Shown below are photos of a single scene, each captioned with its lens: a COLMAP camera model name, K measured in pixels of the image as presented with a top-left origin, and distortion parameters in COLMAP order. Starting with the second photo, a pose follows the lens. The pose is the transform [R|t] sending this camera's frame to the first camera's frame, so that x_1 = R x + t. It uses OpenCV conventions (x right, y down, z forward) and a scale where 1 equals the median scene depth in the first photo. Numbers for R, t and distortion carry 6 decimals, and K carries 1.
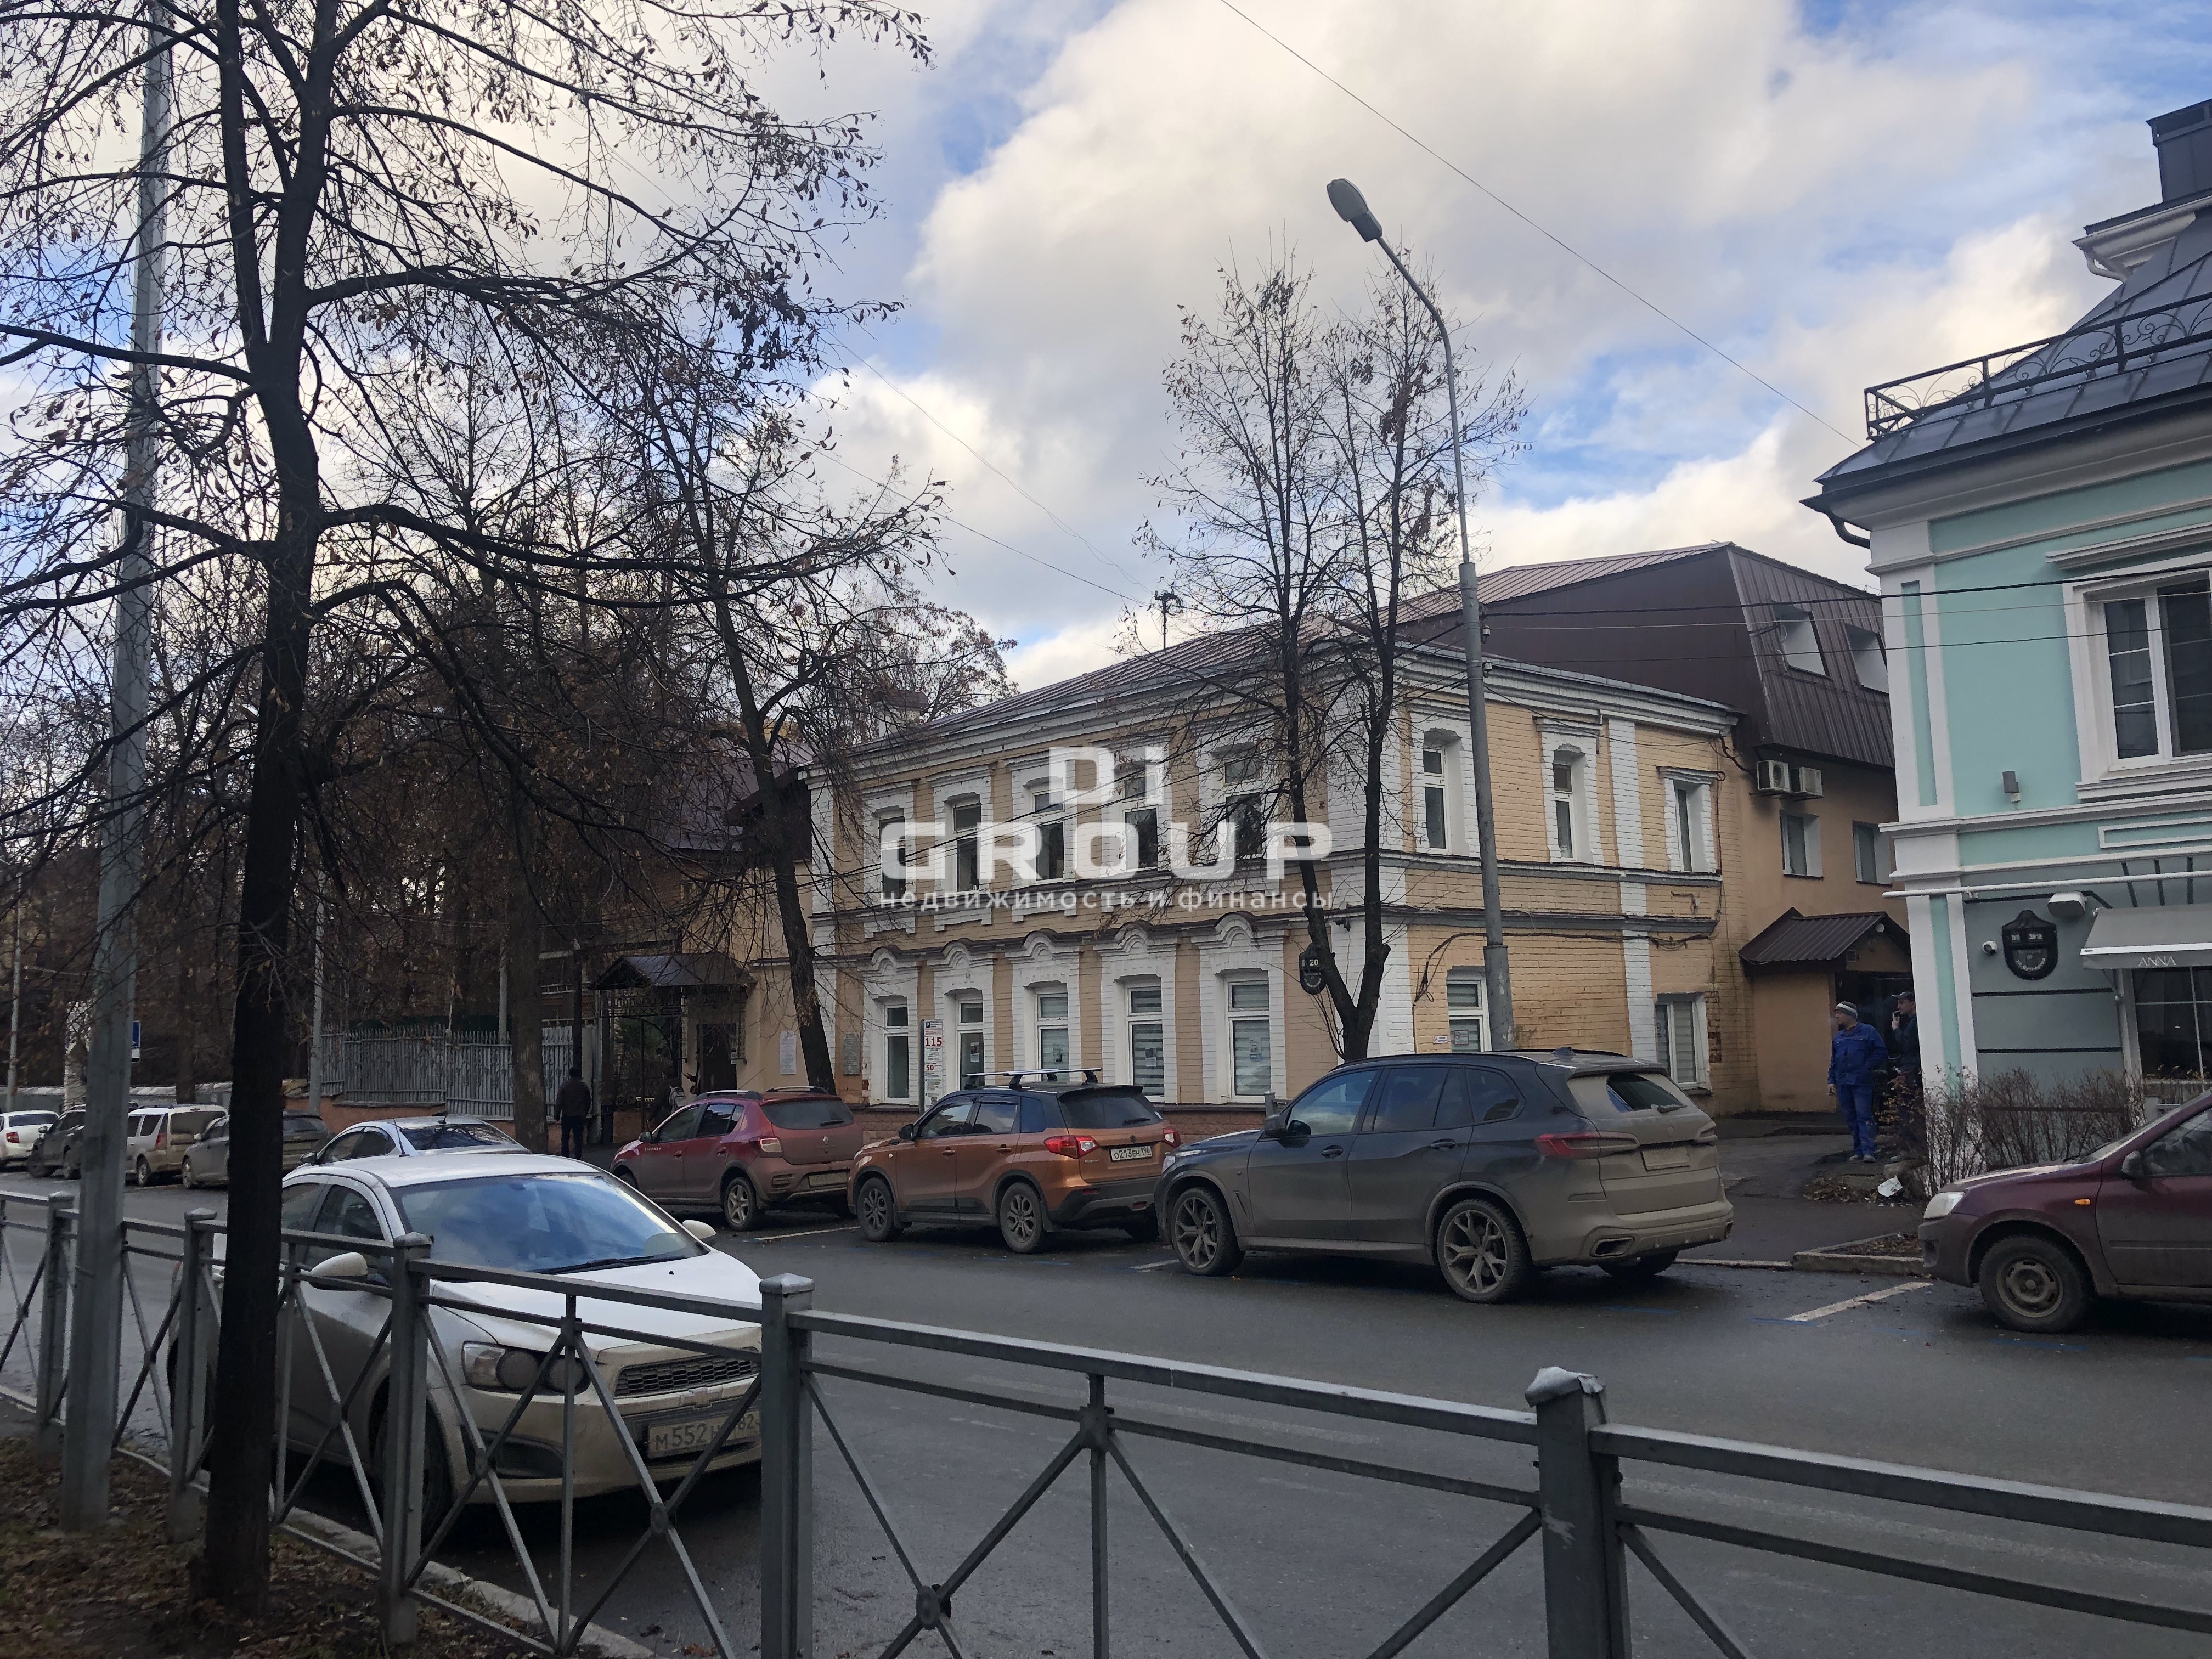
lens RADIAL K [[1803.9, 0, 1106.0], [0, 1803.9, 829.5], [0, 0, 1]] dist [-0.043895, 0.001163]
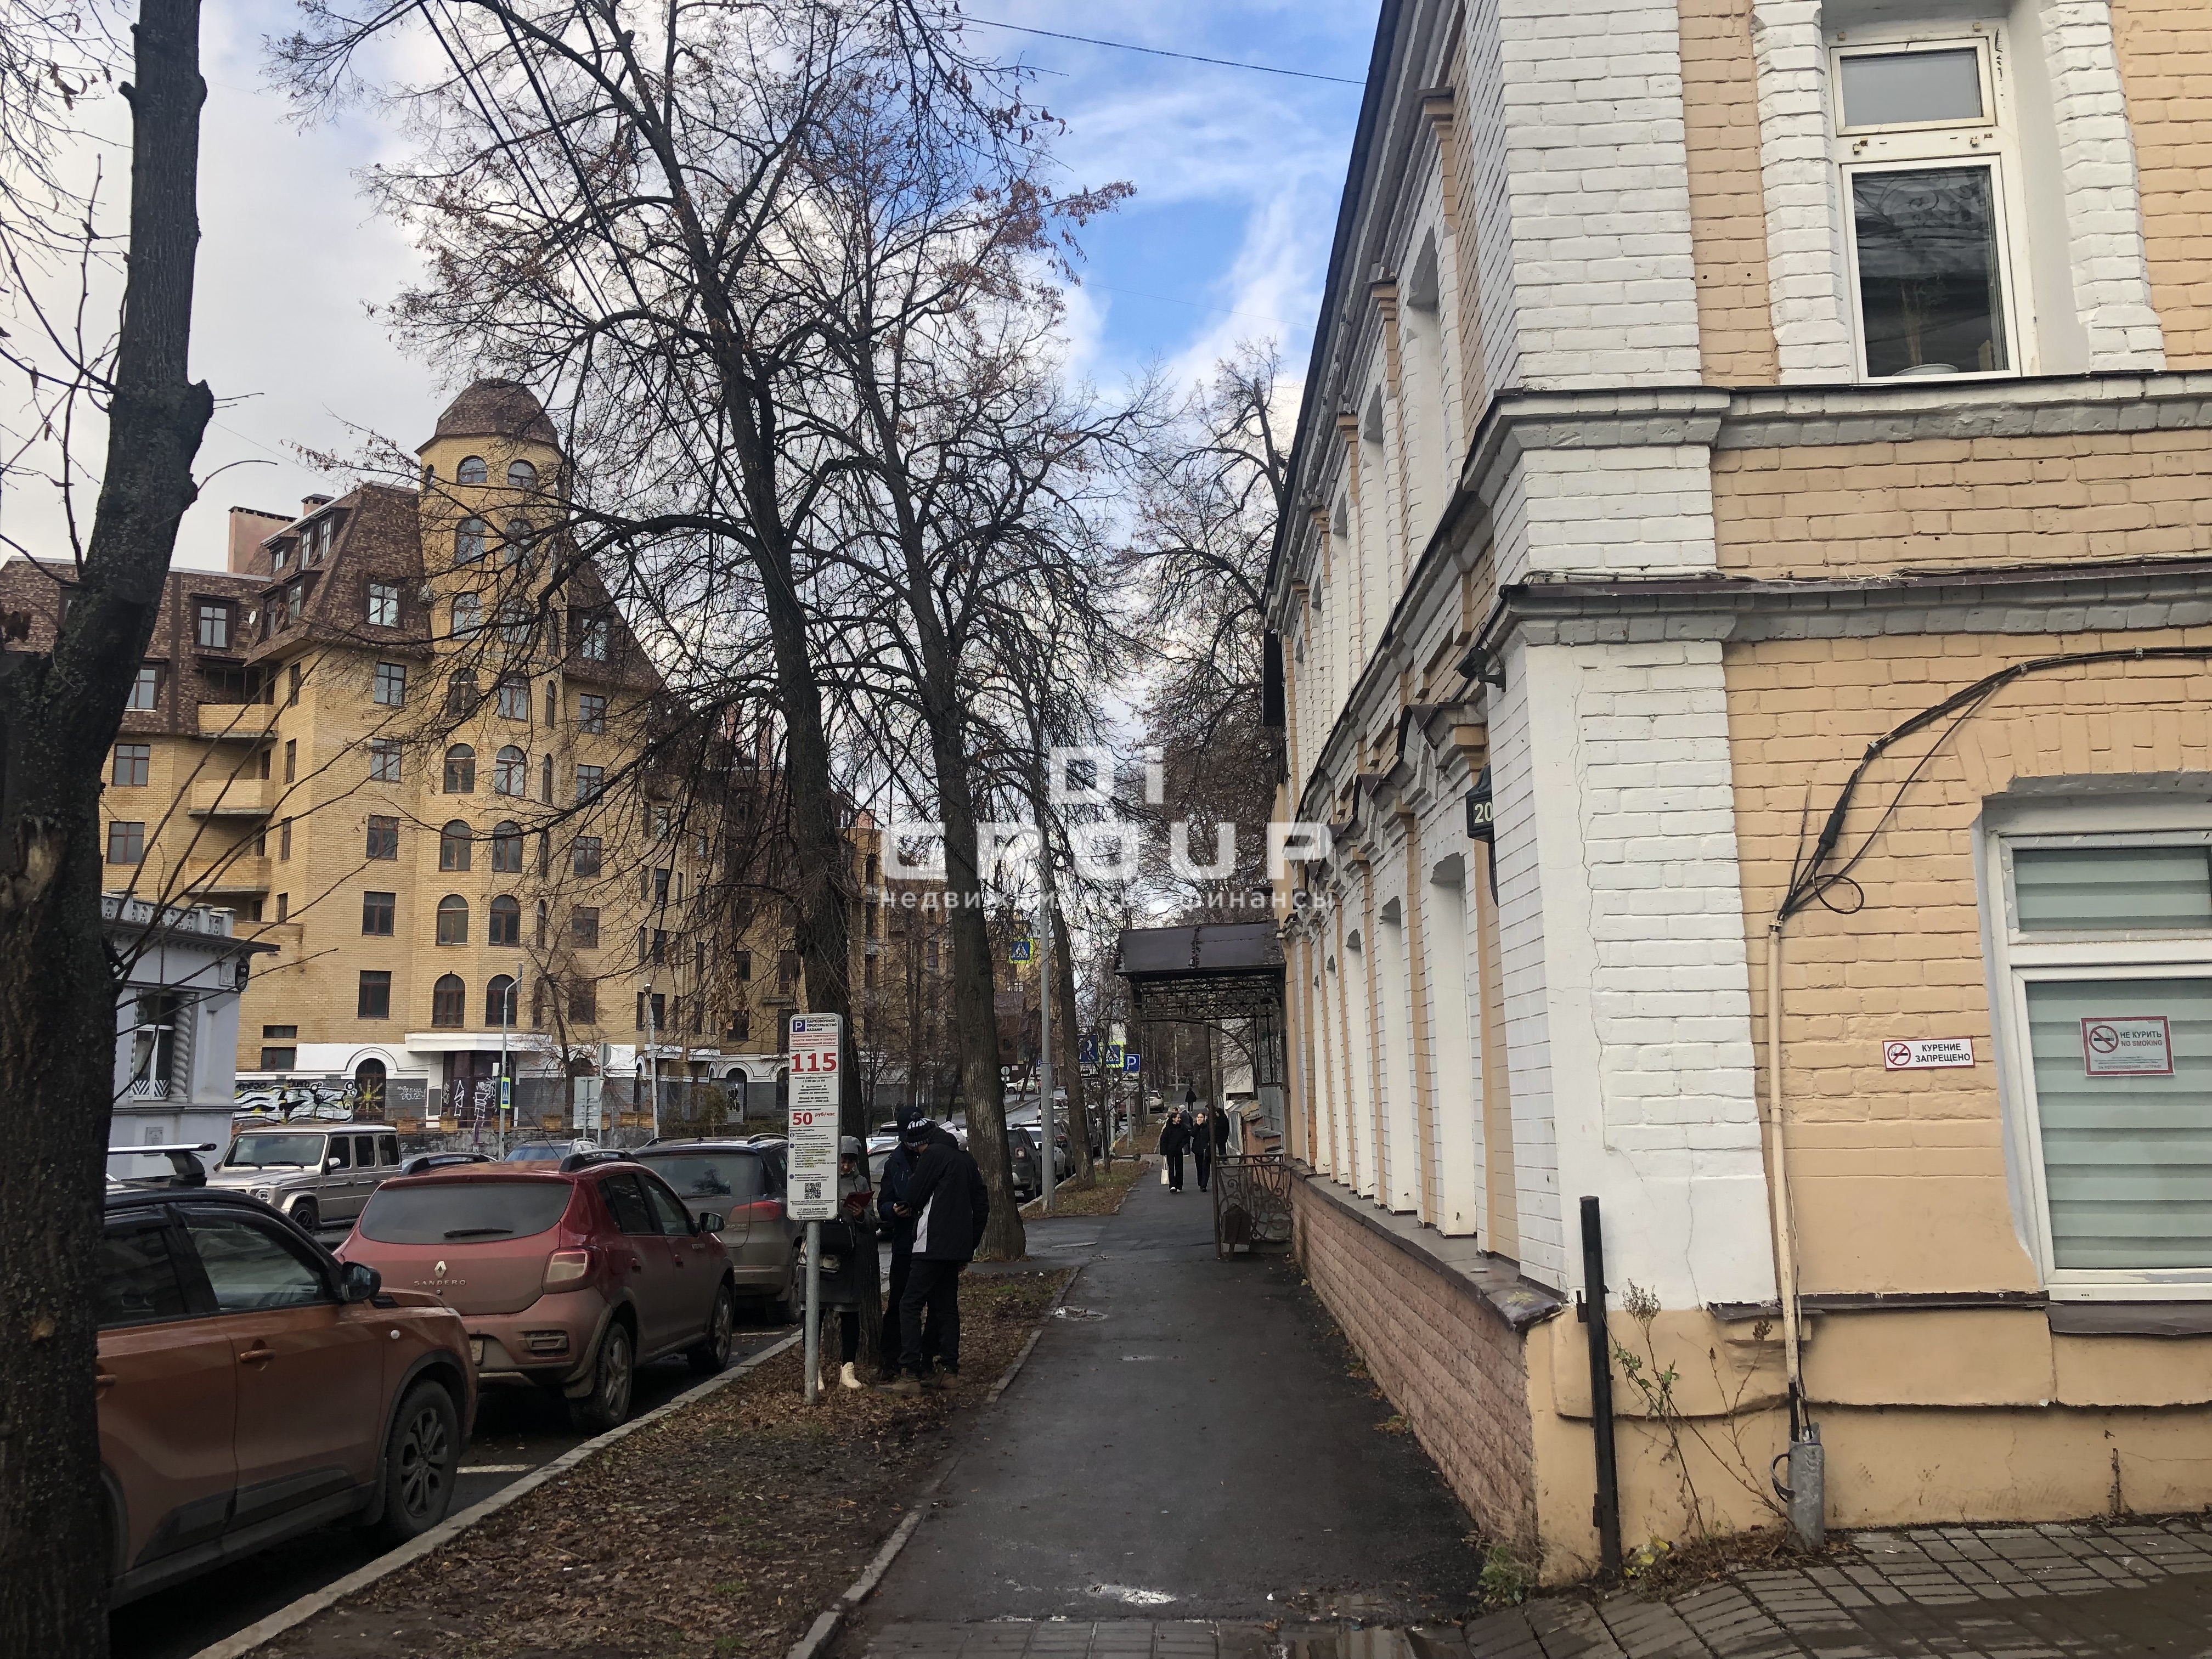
lens RADIAL K [[1767.5, 0, 1106.0], [0, 1767.5, 829.5], [0, 0, 1]] dist [0.019526, 0.009019]
pose [[0.724111, -0.092246, -0.683487, 0.245005], [0.086866, 0.995321, -0.042304, 0.073341], [0.684191, -0.028739, 0.728736, 0.633422]]
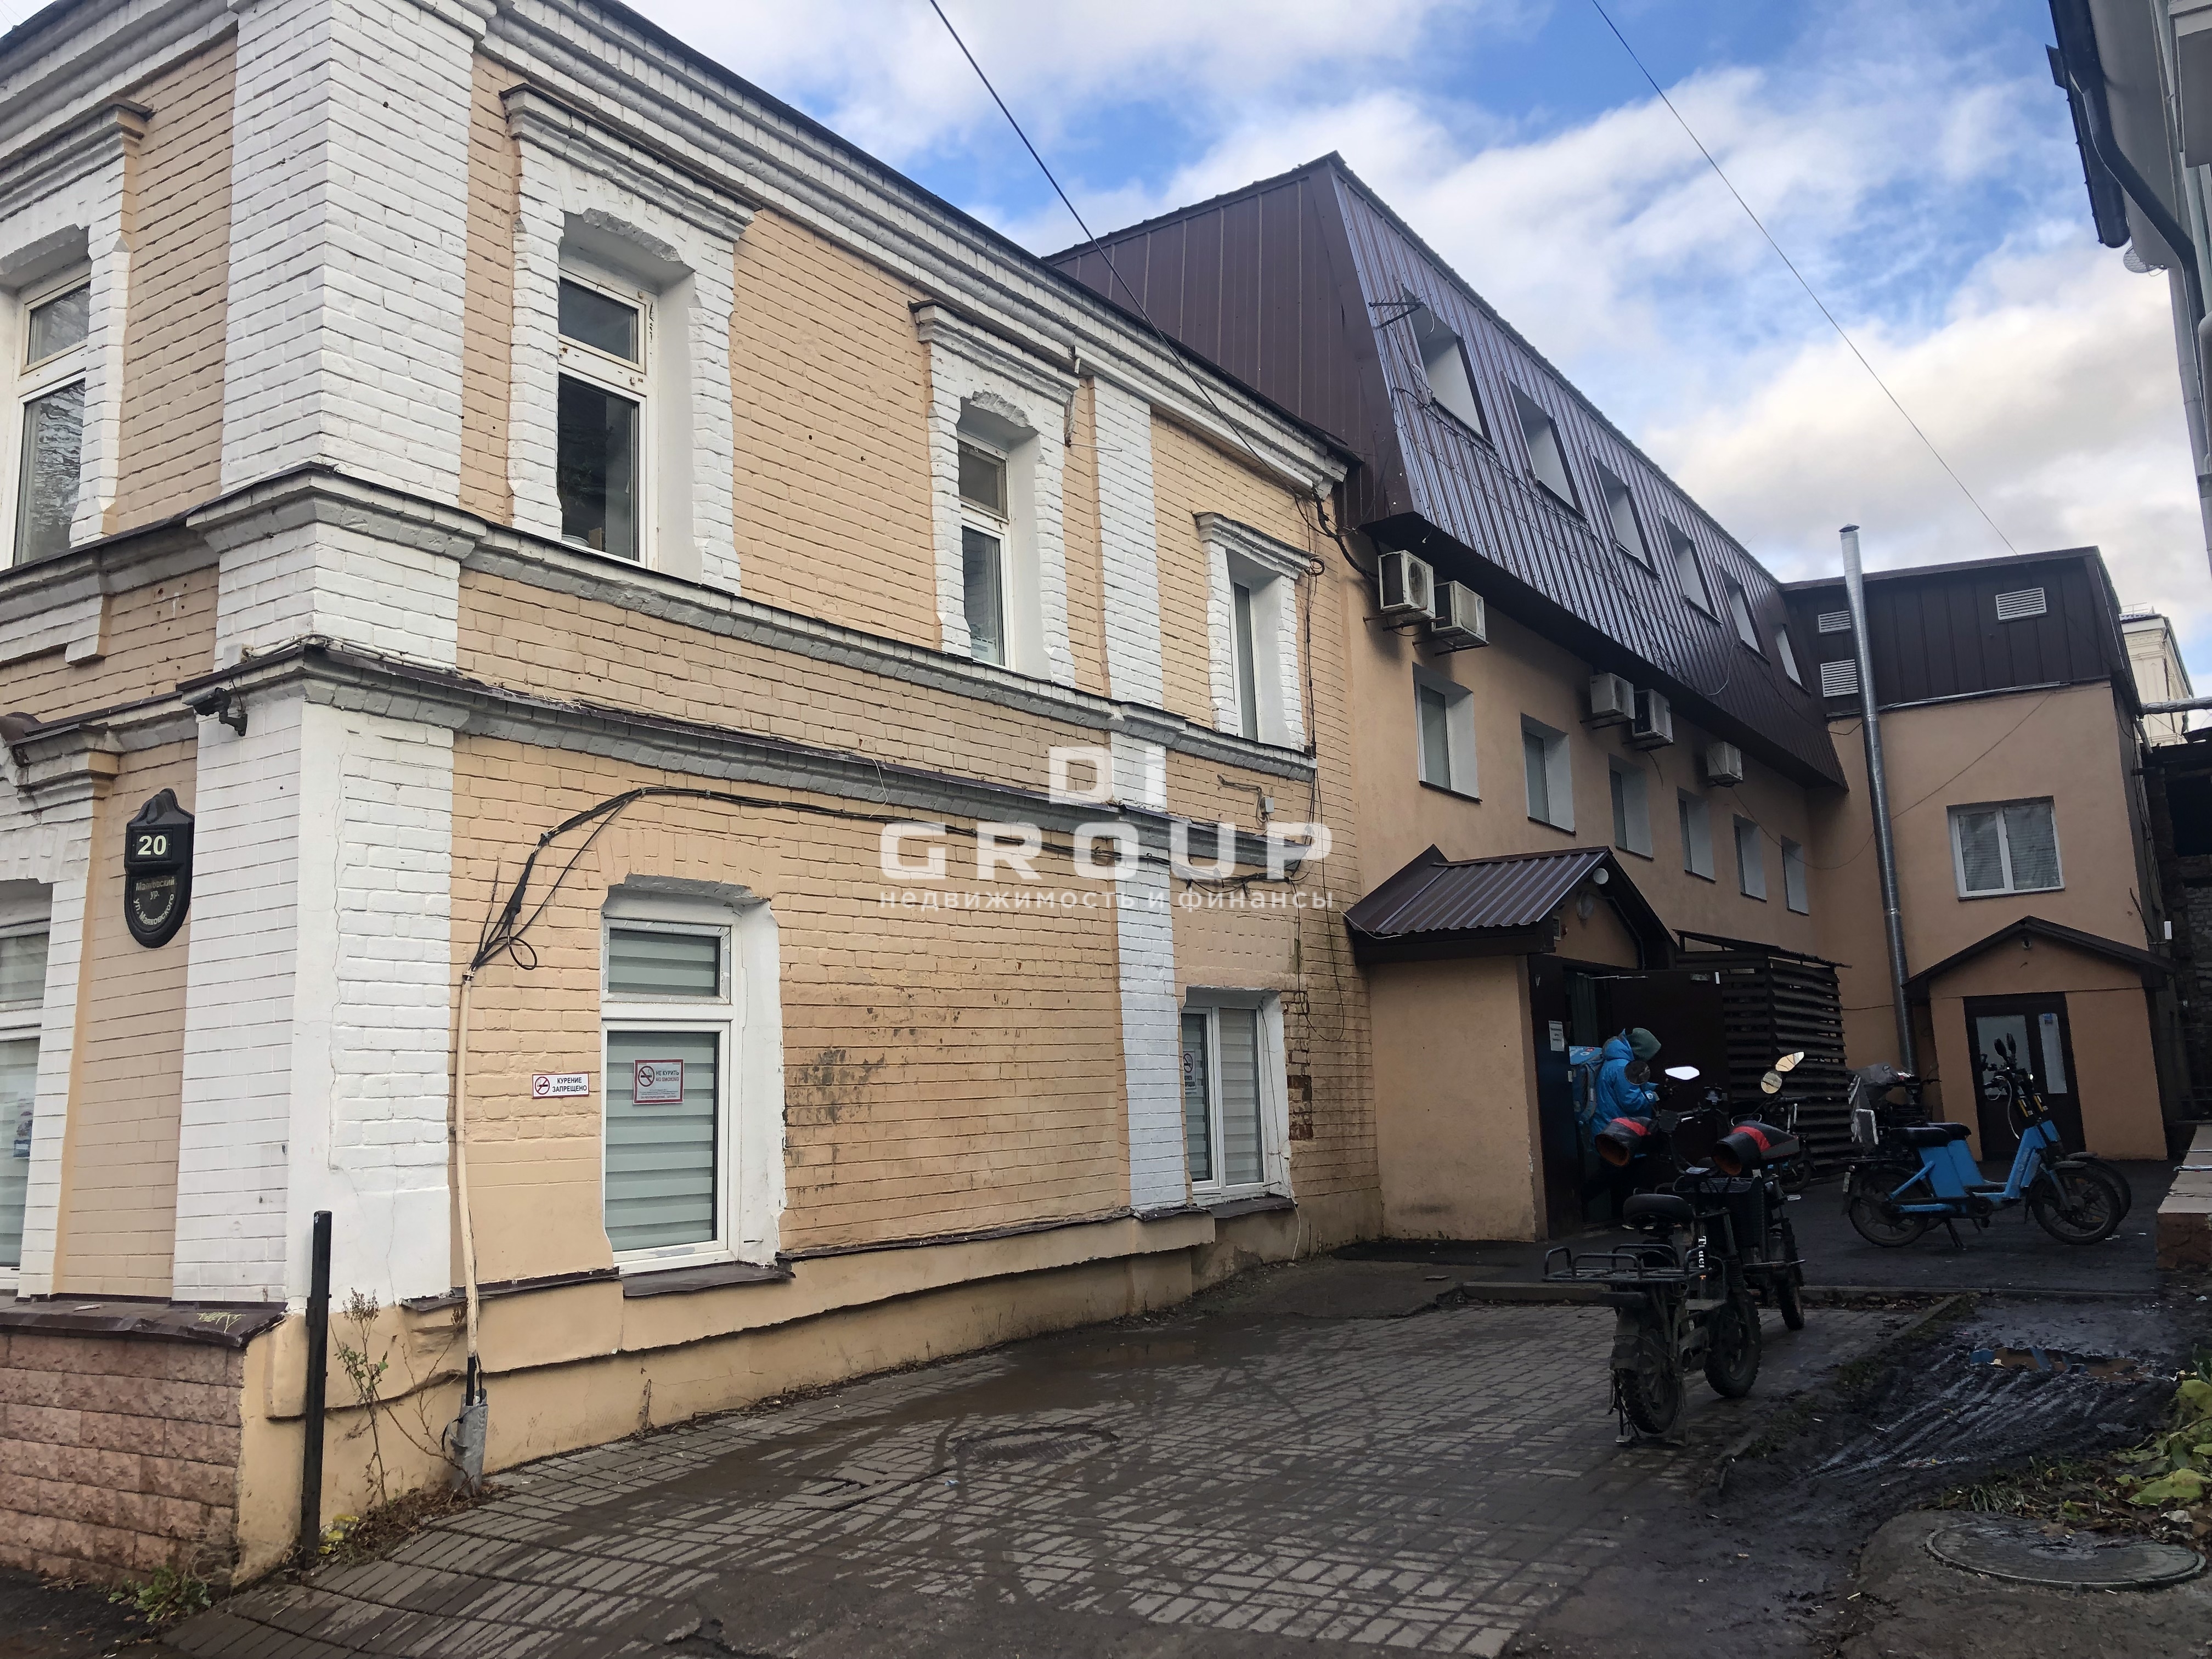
lens RADIAL K [[1767.5, 0, 1106.0], [0, 1767.5, 829.5], [0, 0, 1]] dist [0.019526, 0.009019]
pose [[0.968362, 0.030900, 0.247630, 0.175090], [-0.021093, 0.998888, -0.042157, 0.070468], [-0.248658, 0.035600, 0.967937, 0.569808]]
